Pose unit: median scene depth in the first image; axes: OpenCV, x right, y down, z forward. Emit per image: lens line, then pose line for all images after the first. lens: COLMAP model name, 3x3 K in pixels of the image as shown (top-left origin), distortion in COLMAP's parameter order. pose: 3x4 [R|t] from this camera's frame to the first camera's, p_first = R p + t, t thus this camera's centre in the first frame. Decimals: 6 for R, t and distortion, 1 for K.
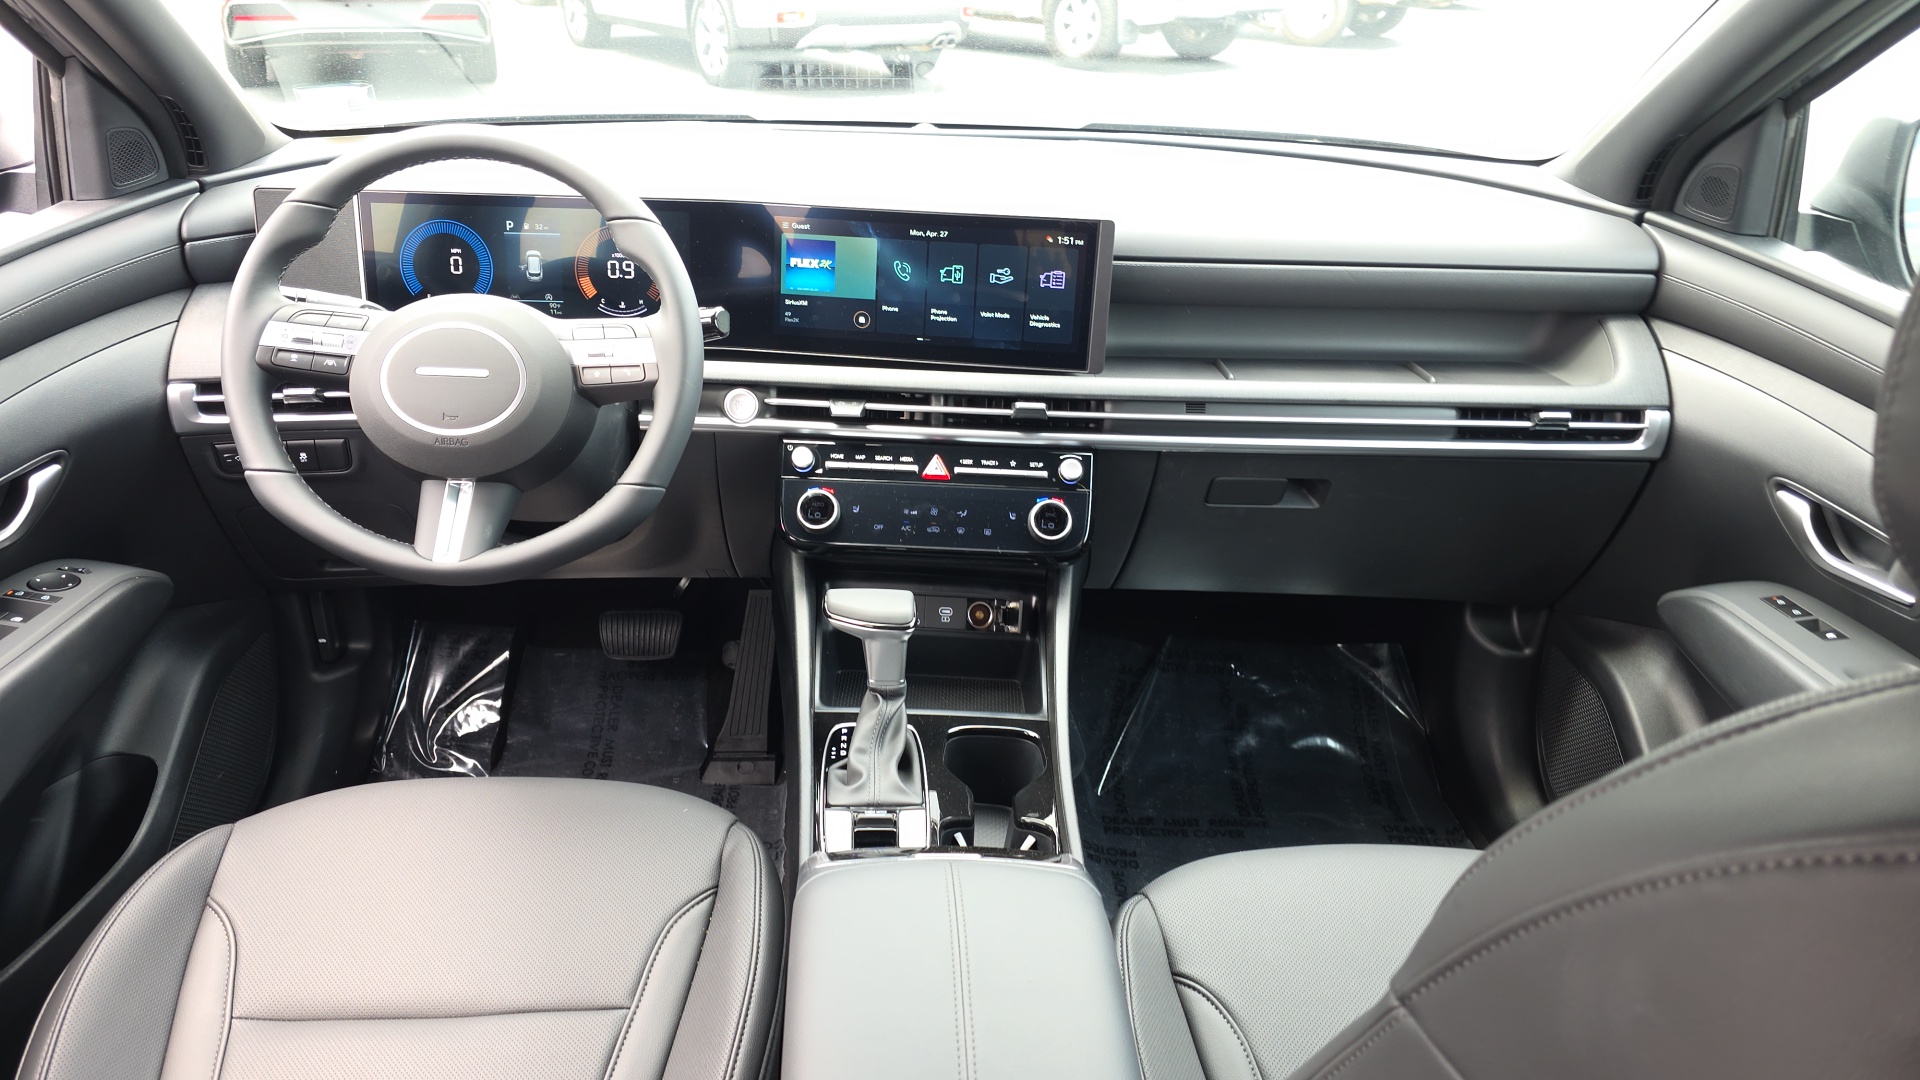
lens RADIAL K [[1302.5, 0, 931.4], [0, 1302.5, 498.7], [0, 0, 1]] dist [0.060317, -0.067782]
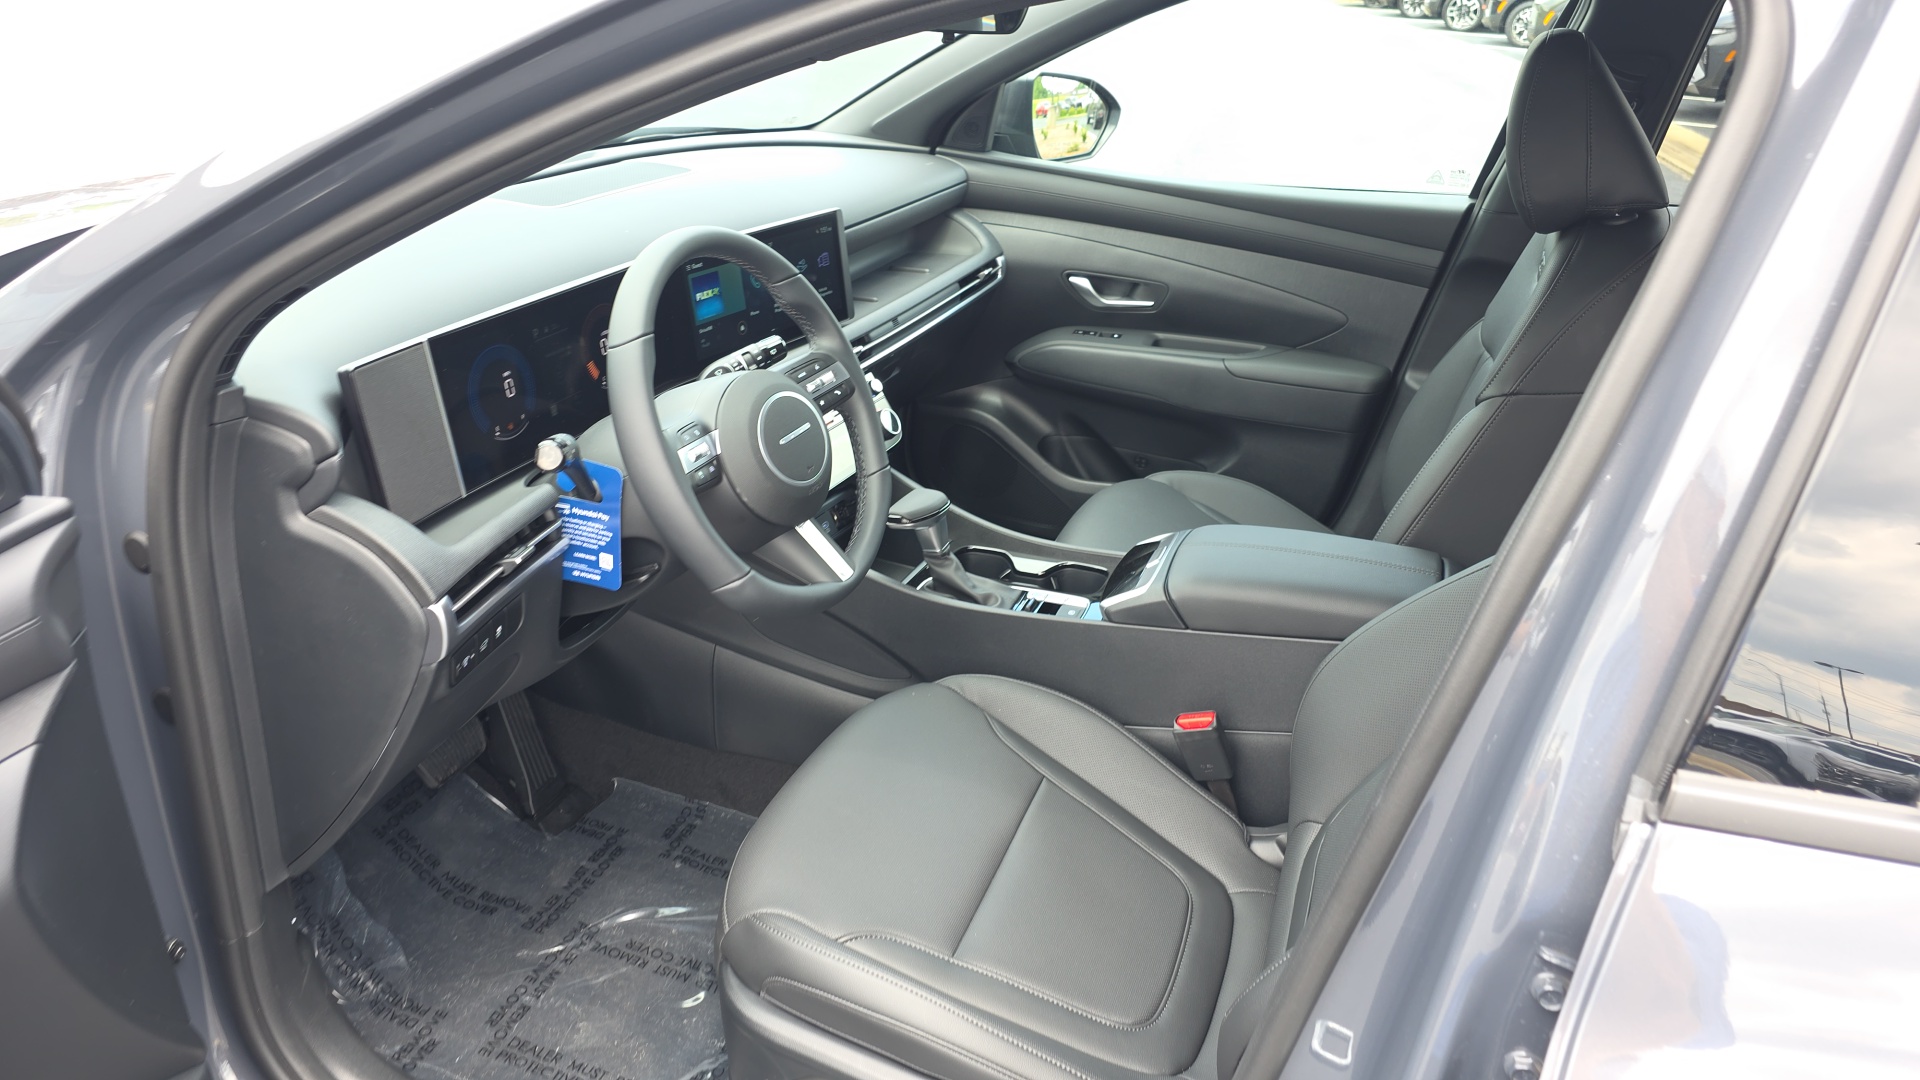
lens RADIAL K [[1302.5, 0, 972.0], [0, 1302.5, 543.6], [0, 0, 1]] dist [0.060317, -0.067782]
pose [[0.368057, -0.408184, 0.835416, -1.112353], [0.332094, 0.896933, 0.291931, -0.247467], [-0.868474, 0.169989, 0.465679, 0.270071]]
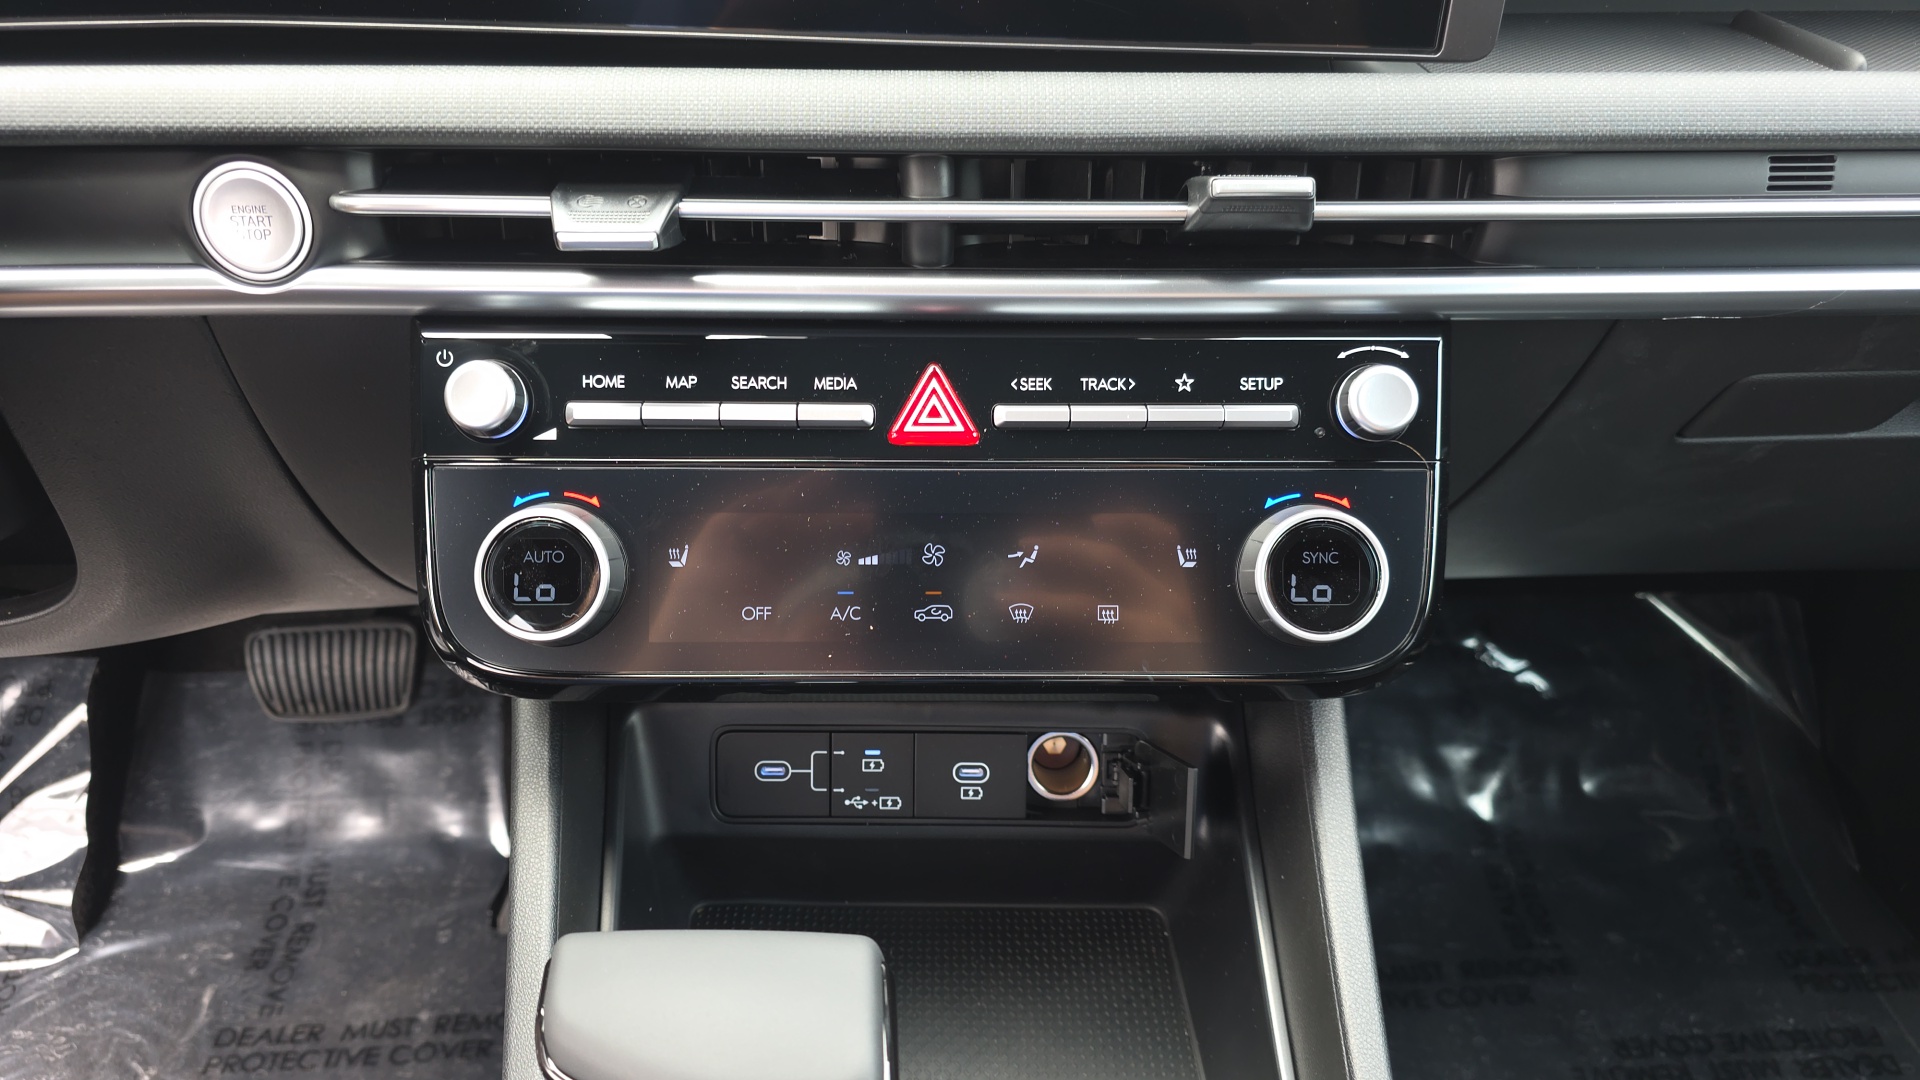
lens RADIAL K [[1302.5, 0, 943.3], [0, 1302.5, 565.8], [0, 0, 1]] dist [0.060317, -0.067782]
pose [[0.998622, -0.046446, 0.024433, -0.003093], [0.039283, 0.970262, 0.238850, -0.061148], [-0.034800, -0.237561, 0.970749, 0.692886]]
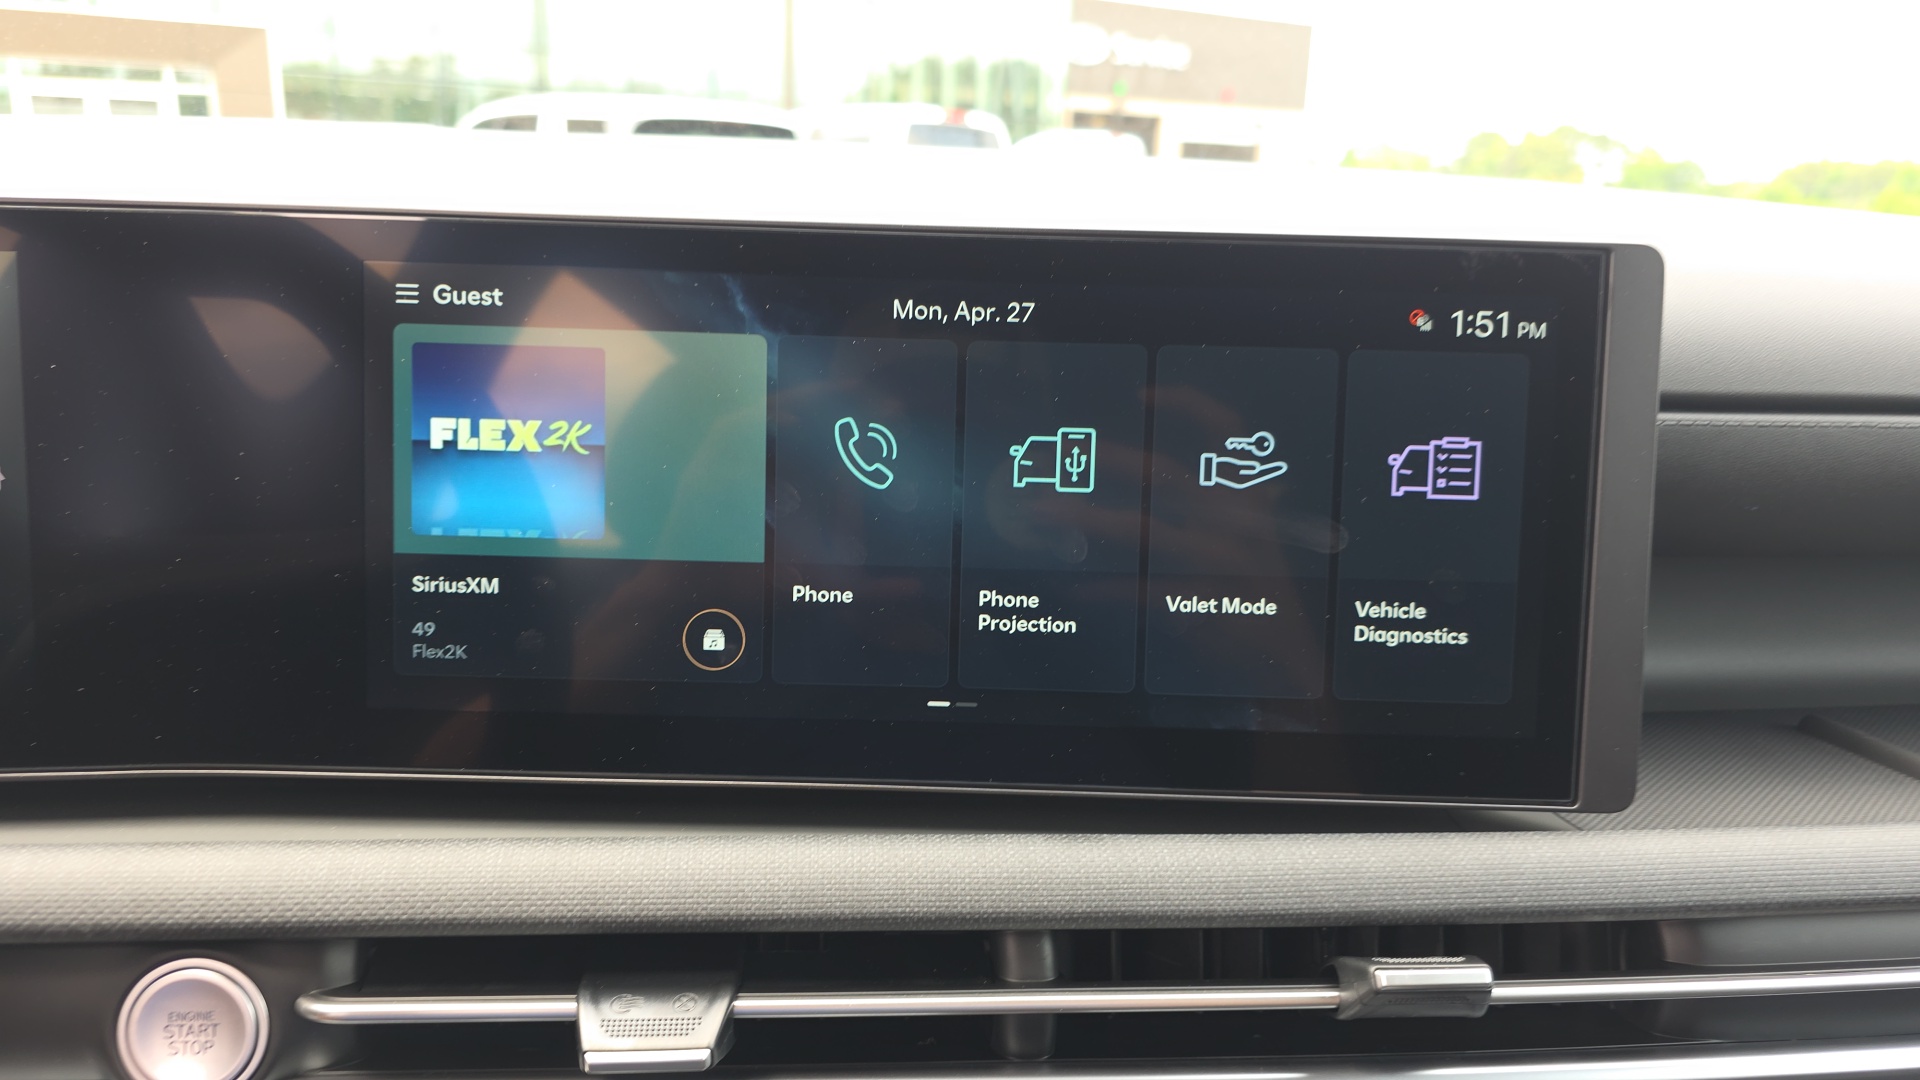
lens RADIAL K [[1306.8, 0, 942.5], [0, 1306.8, 547.3], [0, 0, 1]] dist [0.020227, -0.017848]
pose [[0.993190, -0.029976, 0.112582, -0.037217], [0.048887, 0.984372, -0.169177, -0.110591], [-0.105751, 0.173529, 0.979134, 0.743665]]
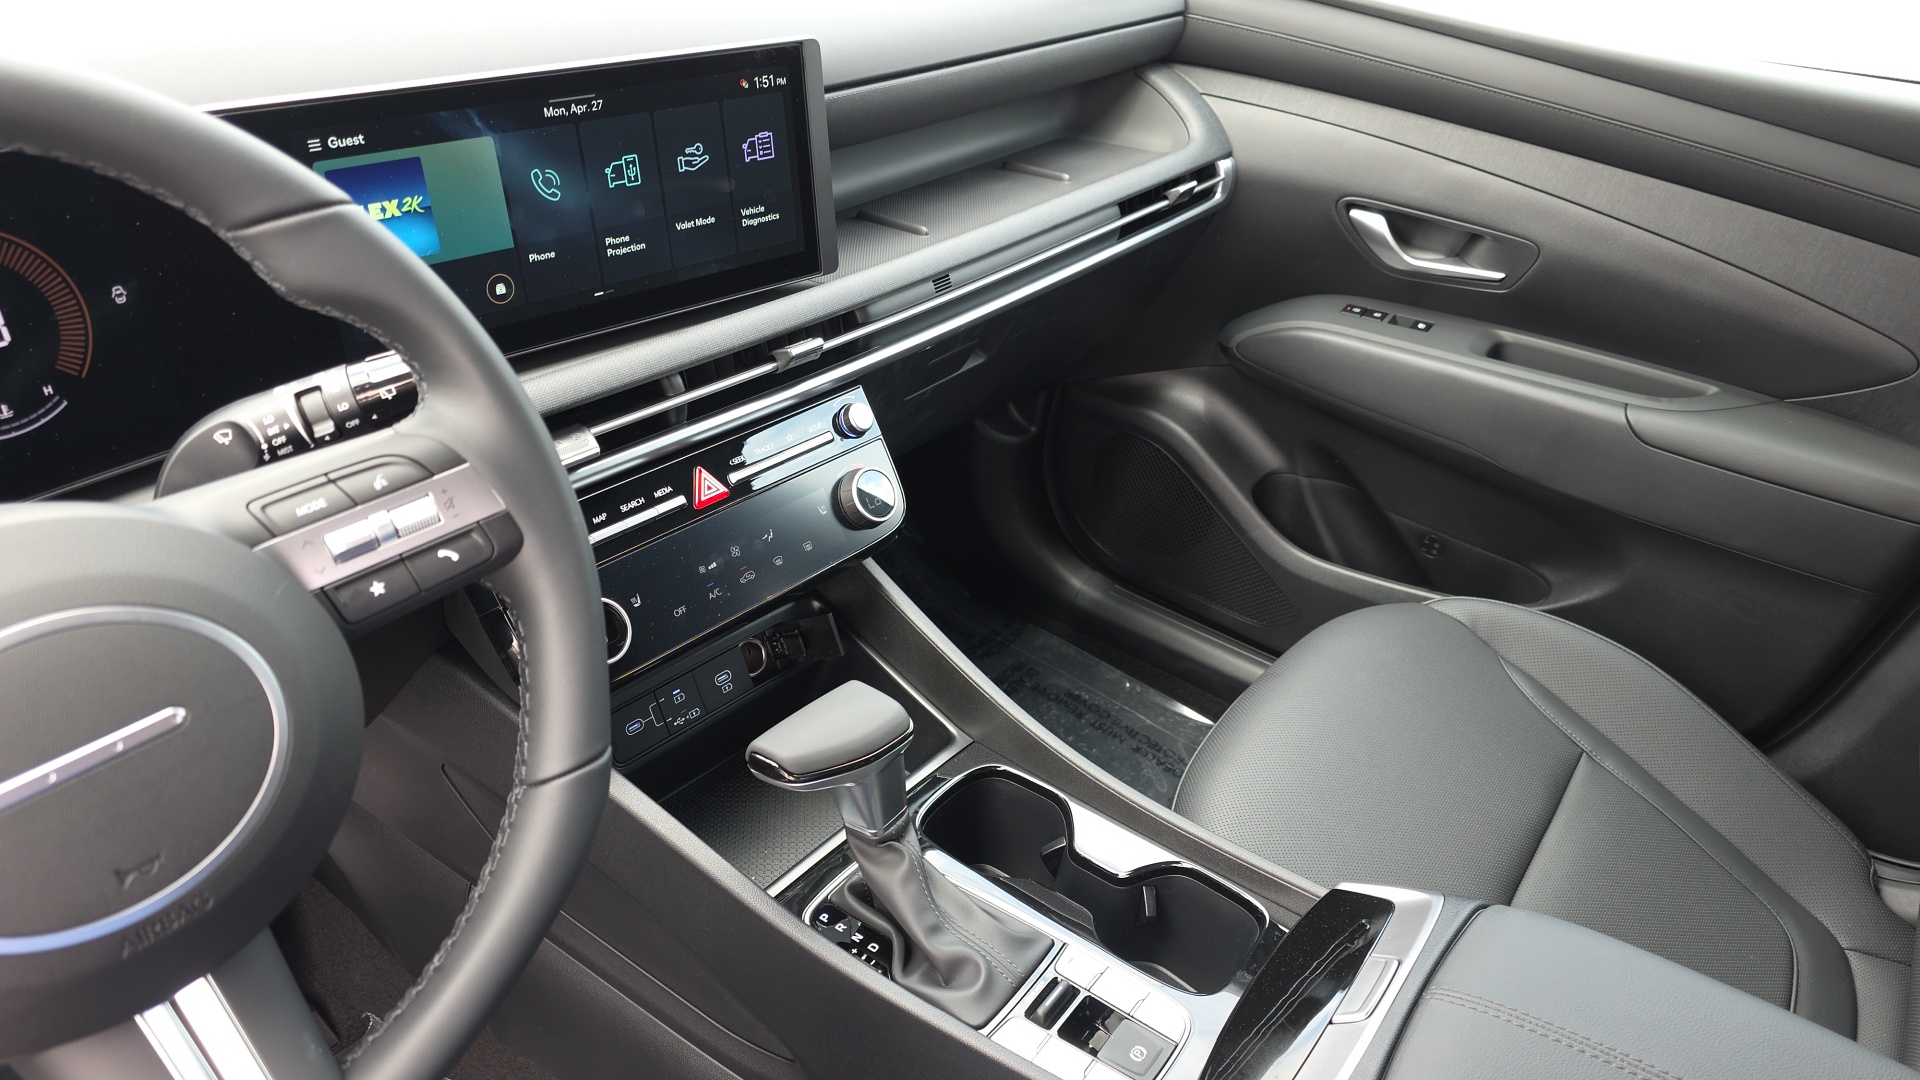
lens RADIAL K [[1302.5, 0, 952.8], [0, 1302.5, 547.0], [0, 0, 1]] dist [0.060317, -0.067782]
pose [[0.613755, -0.409587, 0.674939, -0.361887], [0.263821, 0.912157, 0.313637, -0.163824], [-0.744112, -0.014433, 0.667899, 0.488772]]
